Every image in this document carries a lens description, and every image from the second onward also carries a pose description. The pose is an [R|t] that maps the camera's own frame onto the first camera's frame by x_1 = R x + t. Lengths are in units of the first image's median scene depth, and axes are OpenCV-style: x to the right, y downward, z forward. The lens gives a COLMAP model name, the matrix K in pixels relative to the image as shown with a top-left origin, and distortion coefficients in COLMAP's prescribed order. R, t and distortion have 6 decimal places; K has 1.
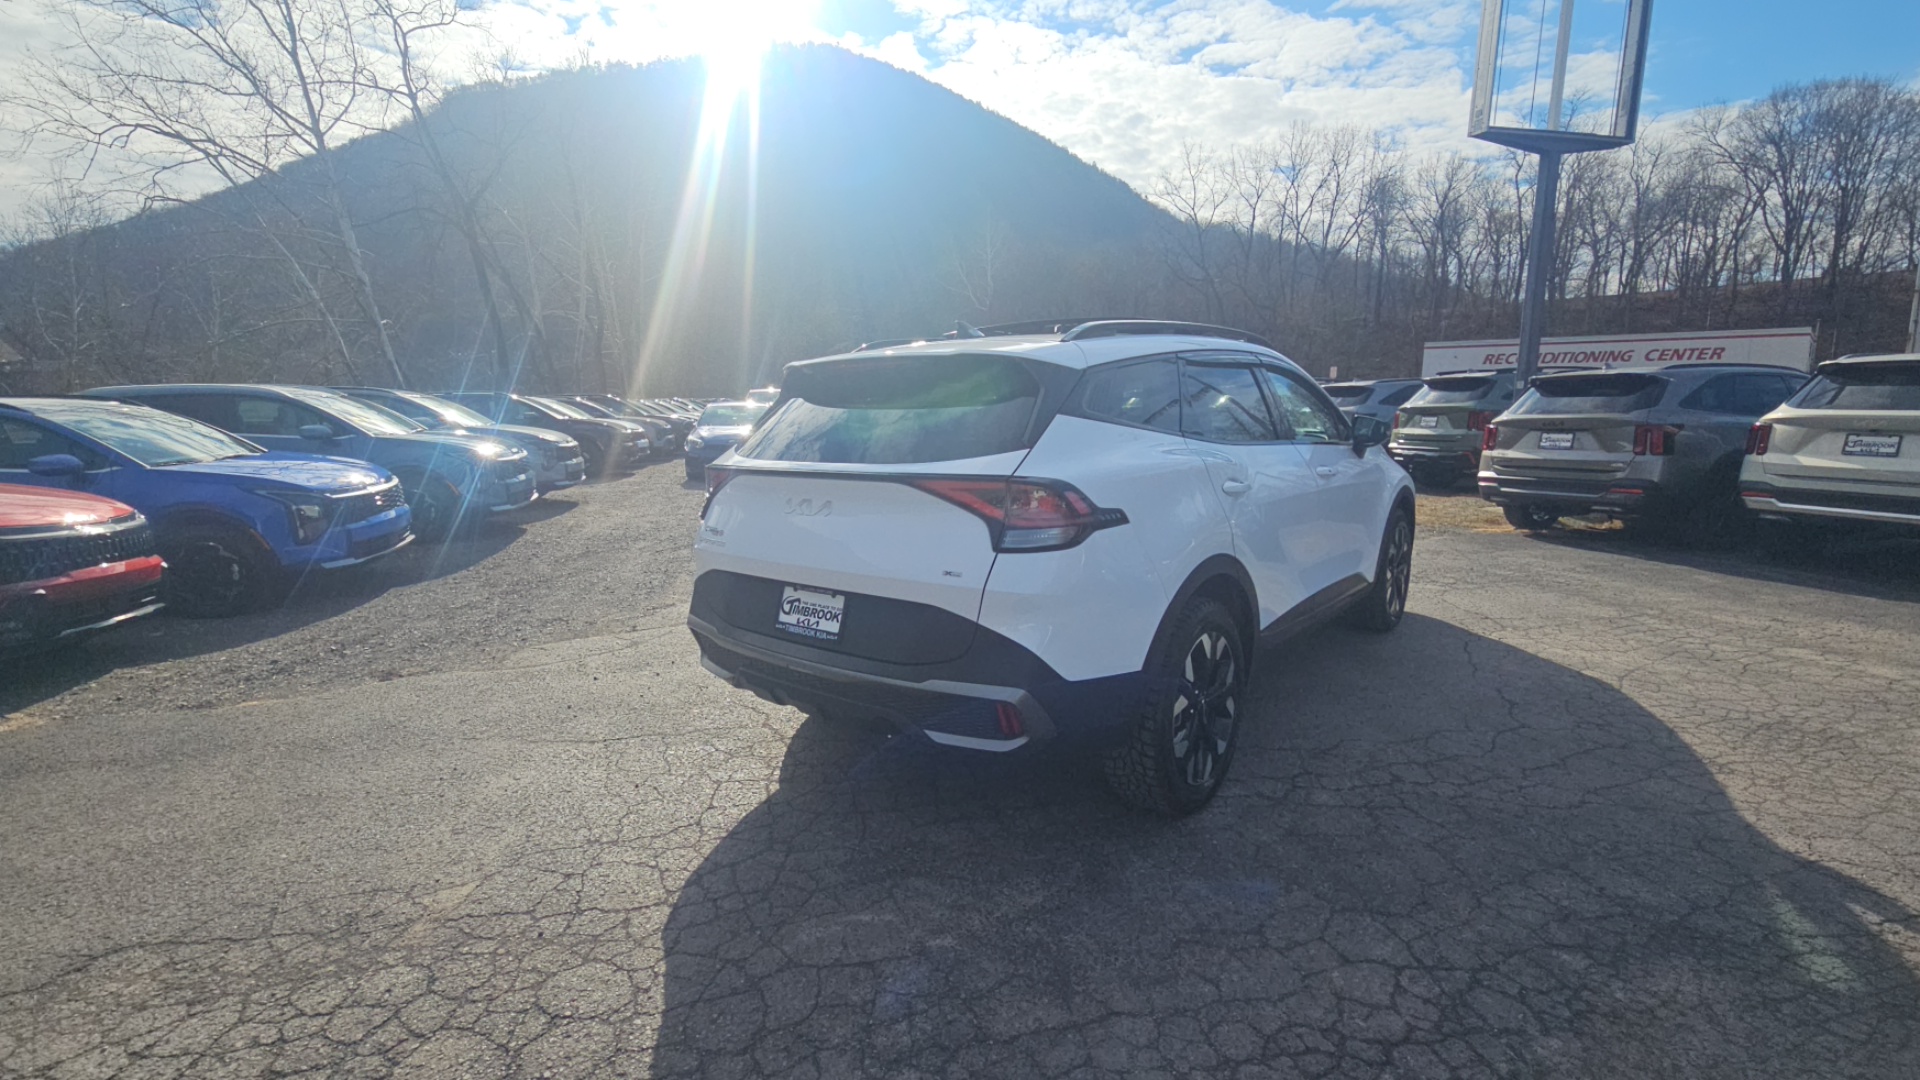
lens RADIAL K [[859.3, 0, 956.6], [0, 859.3, 536.4], [0, 0, 1]] dist [0.010511, -0.006887]
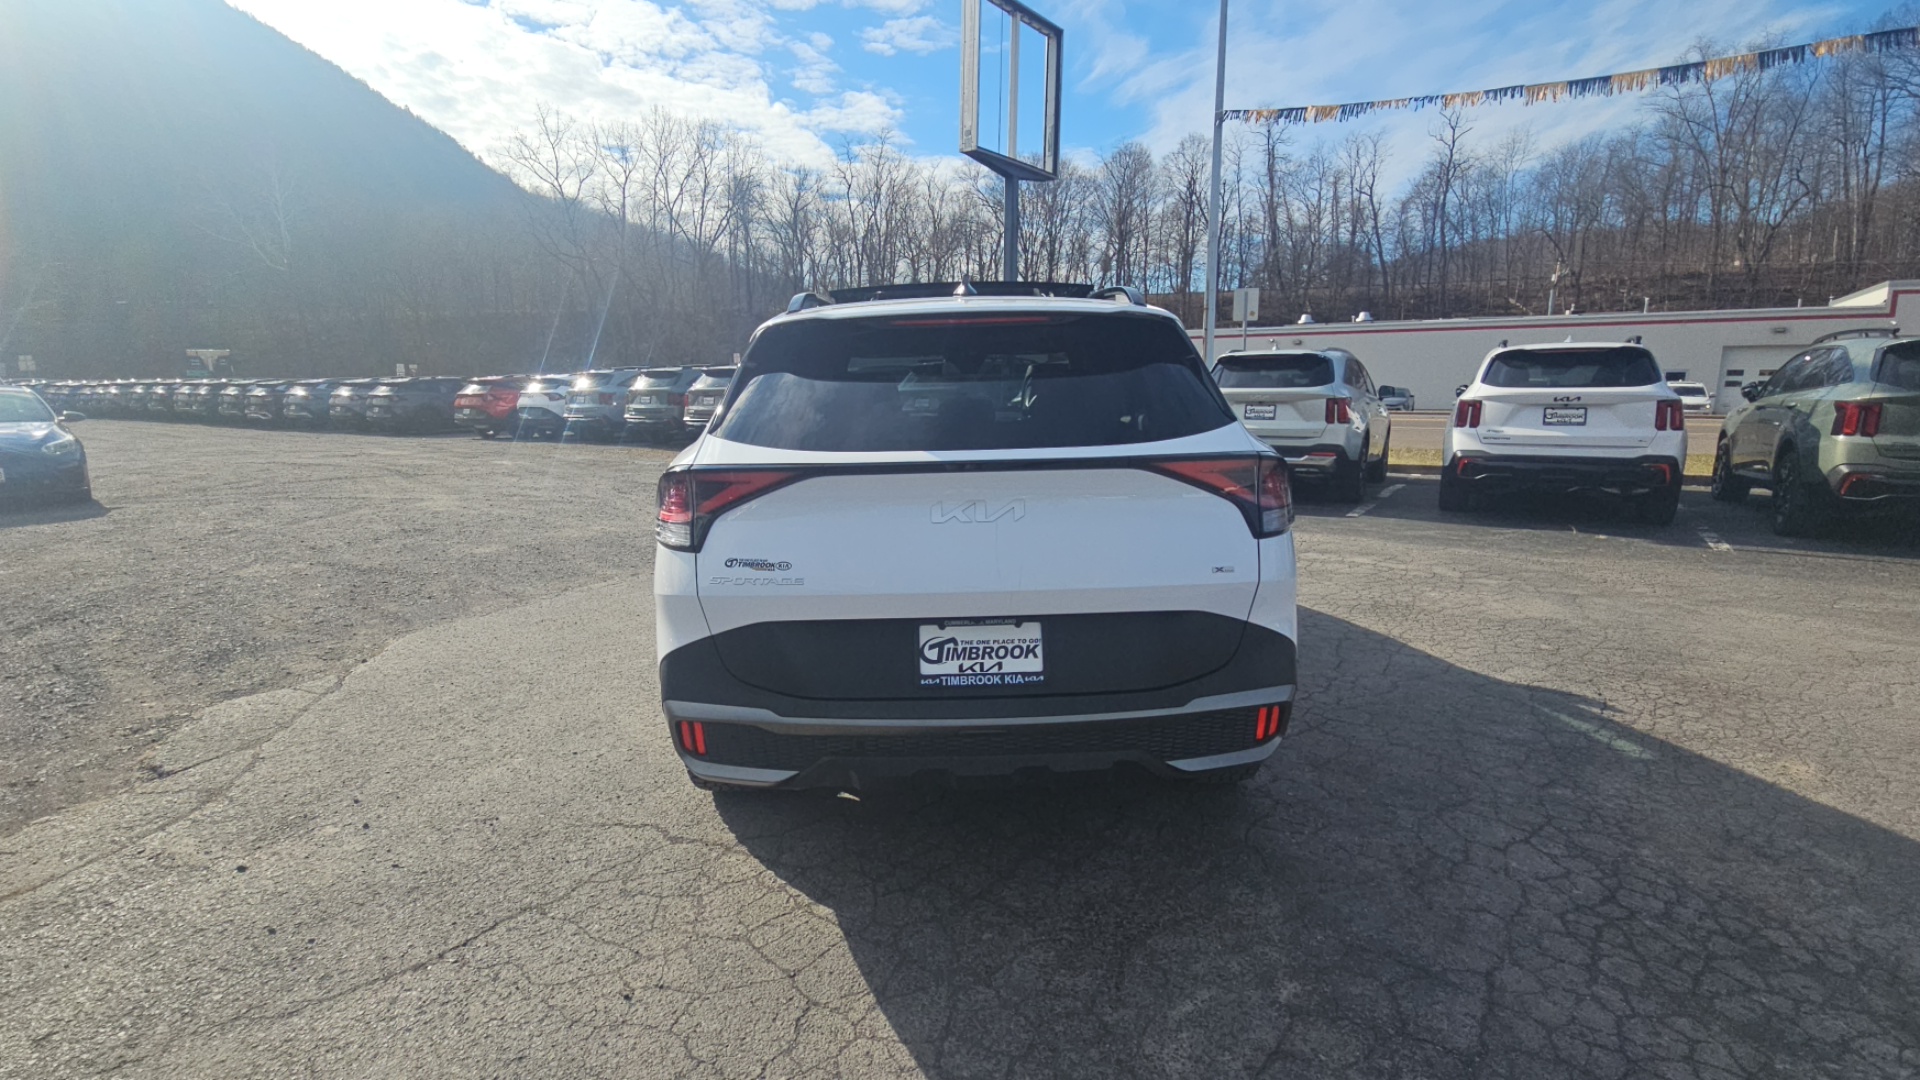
lens RADIAL K [[859.3, 0, 957.4], [0, 859.3, 534.2], [0, 0, 1]] dist [0.010511, -0.006887]
pose [[0.769620, -0.109028, 0.629125, -0.636249], [0.100133, 0.993731, 0.049721, -0.051669], [-0.630602, 0.024730, 0.775712, 0.433654]]
